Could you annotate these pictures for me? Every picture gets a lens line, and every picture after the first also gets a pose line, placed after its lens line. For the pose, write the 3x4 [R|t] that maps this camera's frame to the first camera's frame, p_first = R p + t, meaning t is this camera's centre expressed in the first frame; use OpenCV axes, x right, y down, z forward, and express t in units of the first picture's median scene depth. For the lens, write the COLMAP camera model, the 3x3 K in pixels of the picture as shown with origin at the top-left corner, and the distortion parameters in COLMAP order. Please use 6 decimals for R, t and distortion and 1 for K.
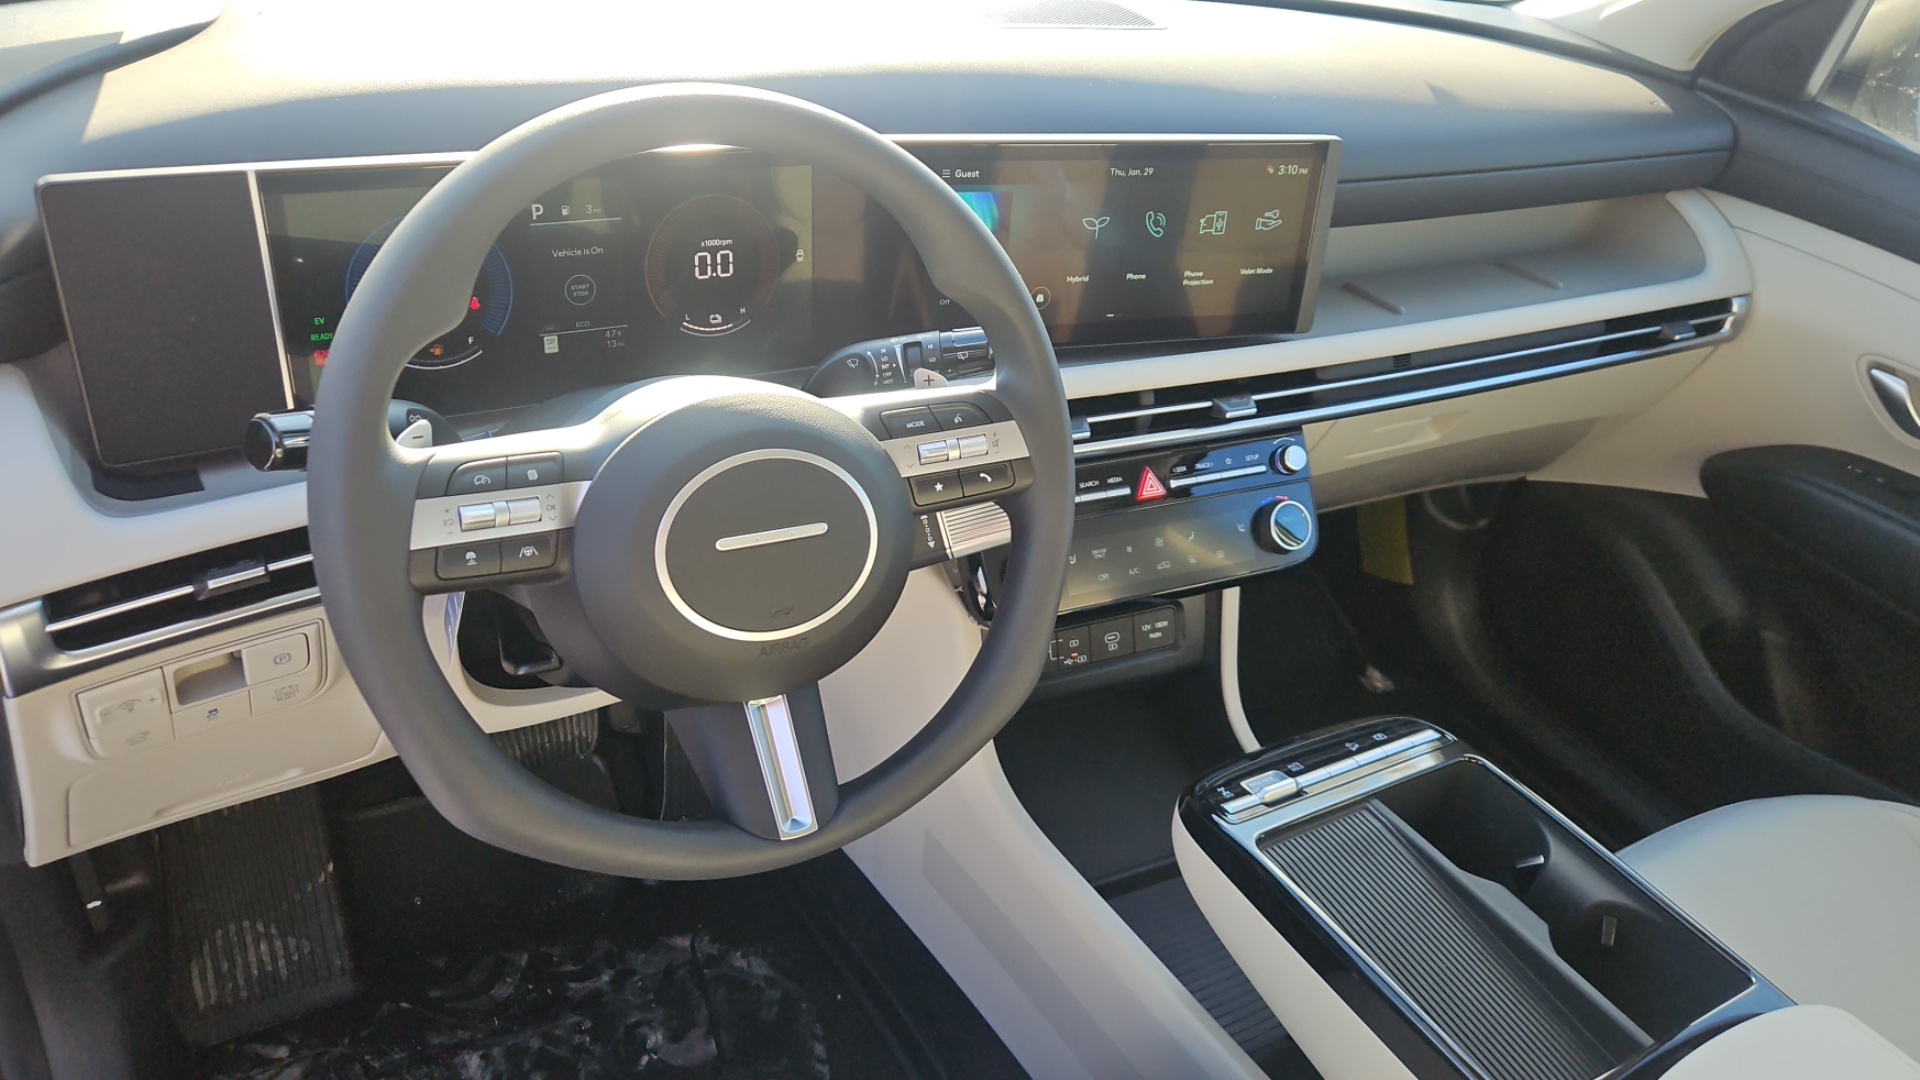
lens RADIAL K [[1385.0, 0, 959.3], [0, 1385.0, 536.5], [0, 0, 1]] dist [0.000057, -0.006249]
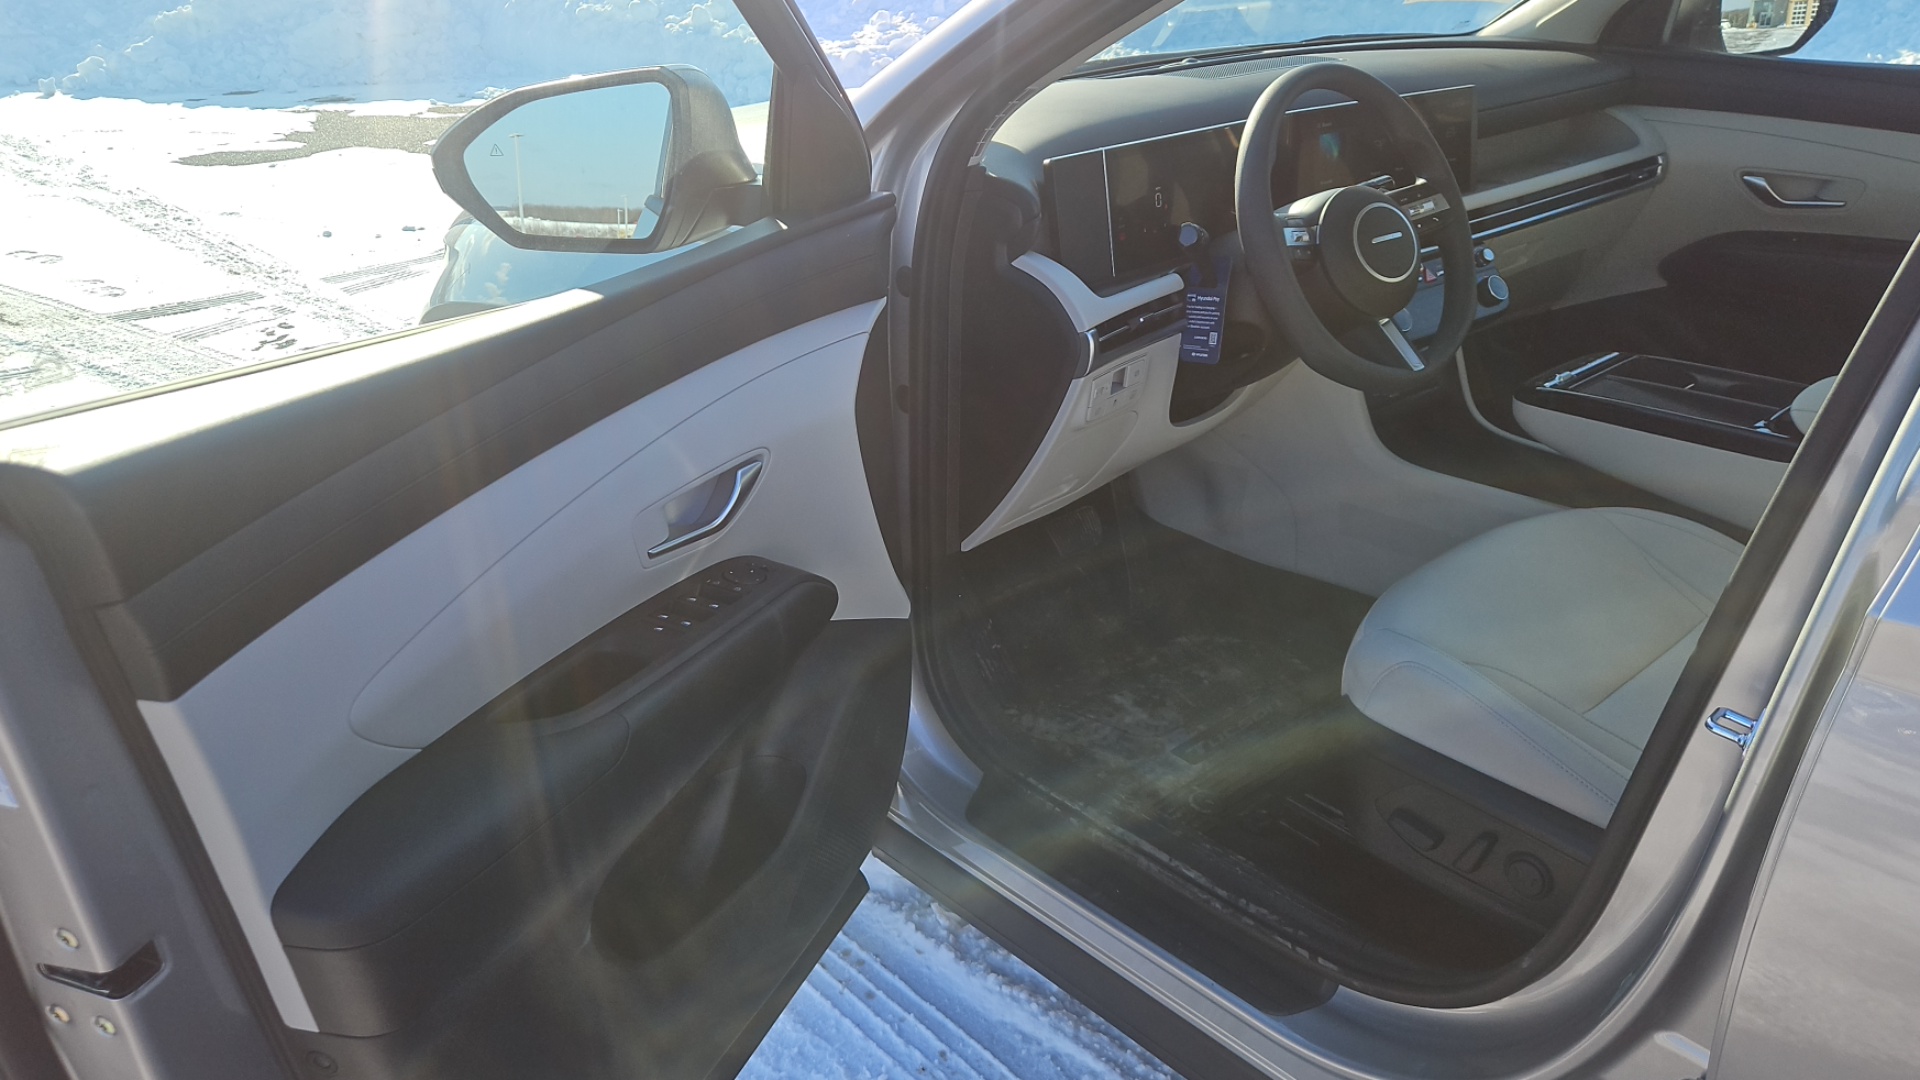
lens RADIAL K [[1385.0, 0, 958.8], [0, 1385.0, 543.4], [0, 0, 1]] dist [0.000057, -0.006249]
pose [[0.975408, -0.206811, 0.076209, -0.564265], [0.212931, 0.973490, -0.083528, 0.273332], [-0.056914, 0.097701, 0.993587, -0.677865]]
